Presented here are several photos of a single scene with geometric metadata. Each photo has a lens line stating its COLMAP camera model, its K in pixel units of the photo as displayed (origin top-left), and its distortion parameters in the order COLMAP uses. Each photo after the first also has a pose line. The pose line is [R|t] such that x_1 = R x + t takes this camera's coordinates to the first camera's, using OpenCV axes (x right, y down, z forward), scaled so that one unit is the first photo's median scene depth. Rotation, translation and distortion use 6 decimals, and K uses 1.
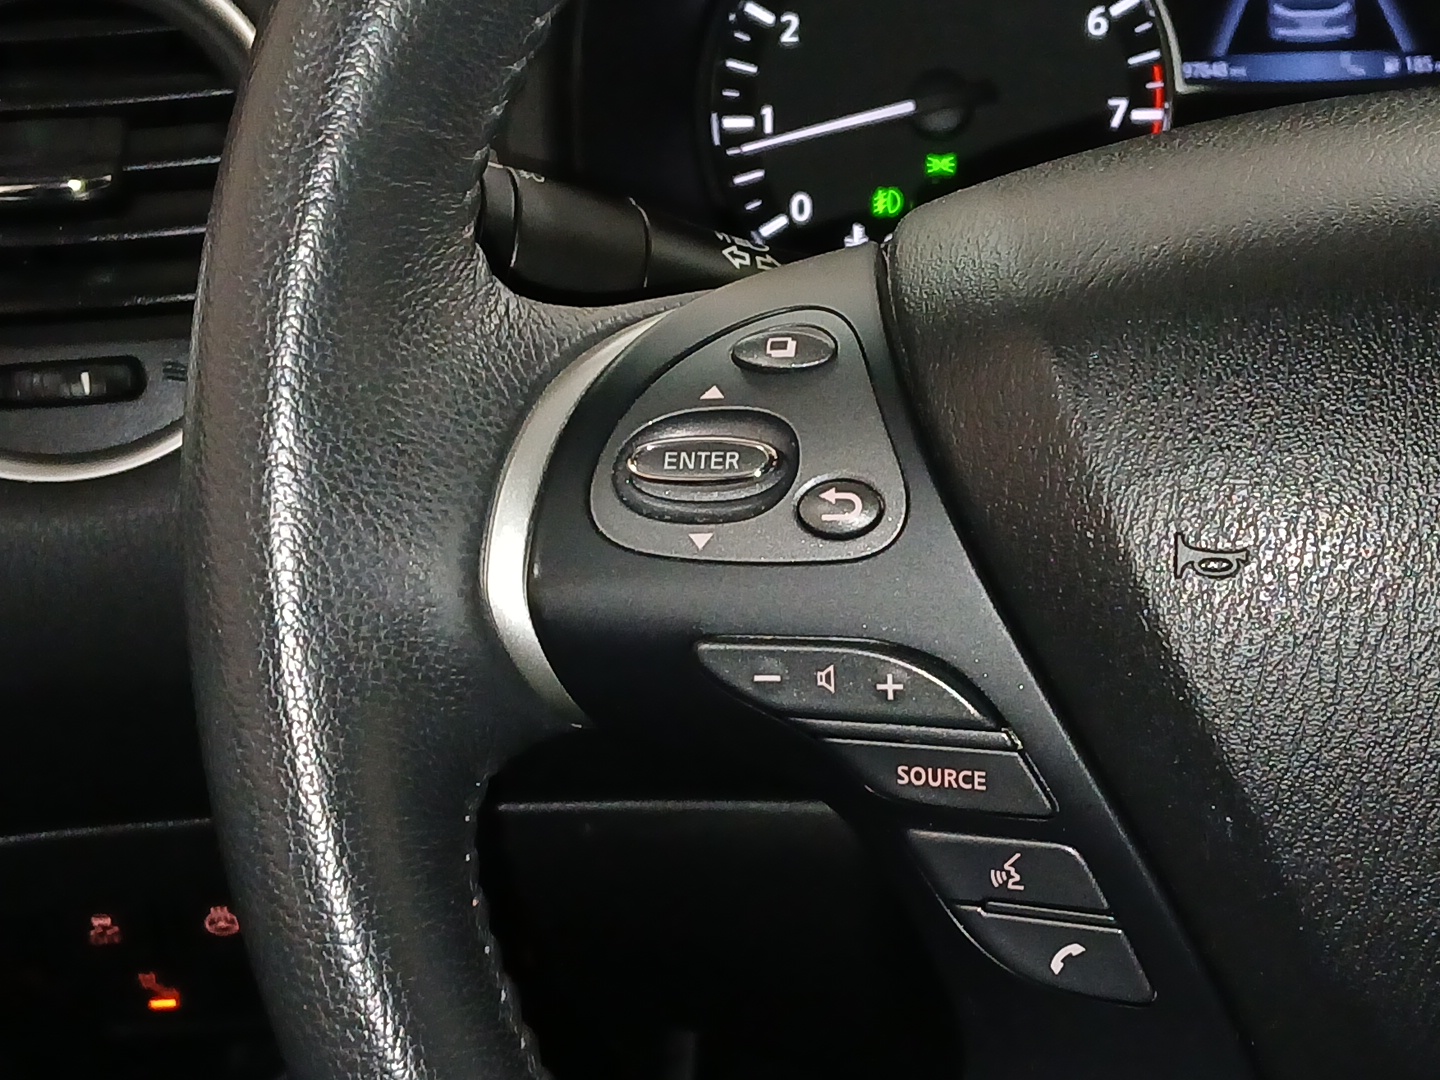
lens RADIAL K [[2609.0, 0, 720.0], [0, 2609.0, 540.0], [0, 0, 1]] dist [0.186817, -0.605240]
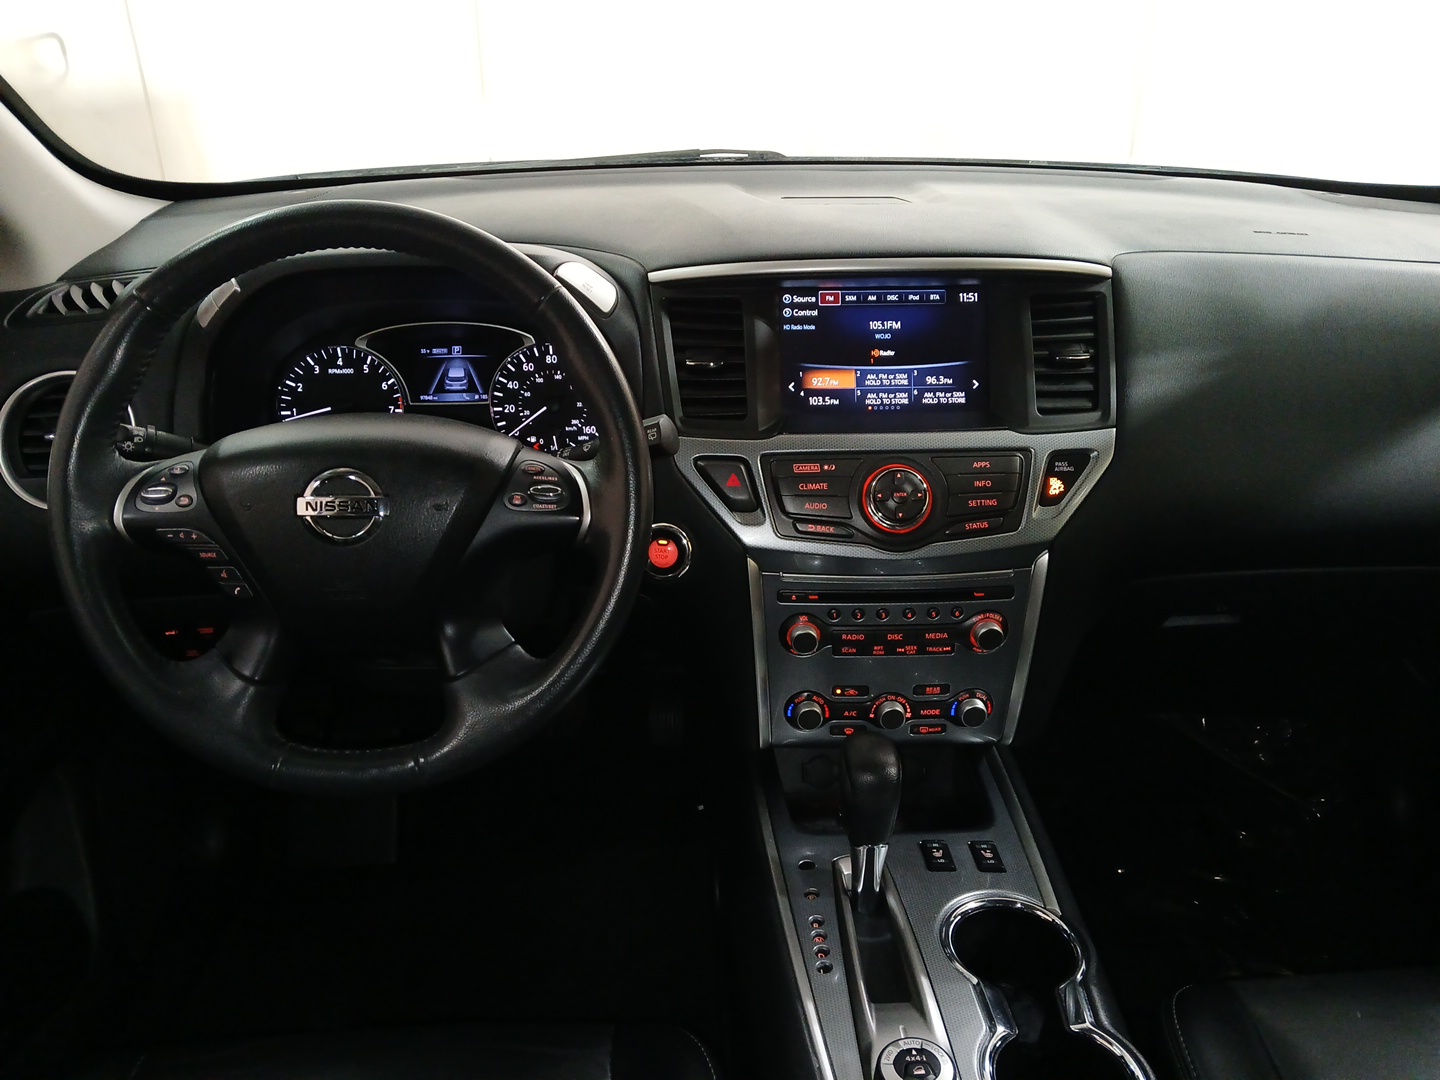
lens RADIAL K [[1141.7, 0, 720.0], [0, 1141.7, 540.0], [0, 0, 1]] dist [0.133020, -0.263660]
pose [[0.990287, -0.025001, 0.136769, 0.720728], [0.028319, 0.999349, -0.022368, 0.134200], [-0.136121, 0.026024, 0.990350, -1.274810]]
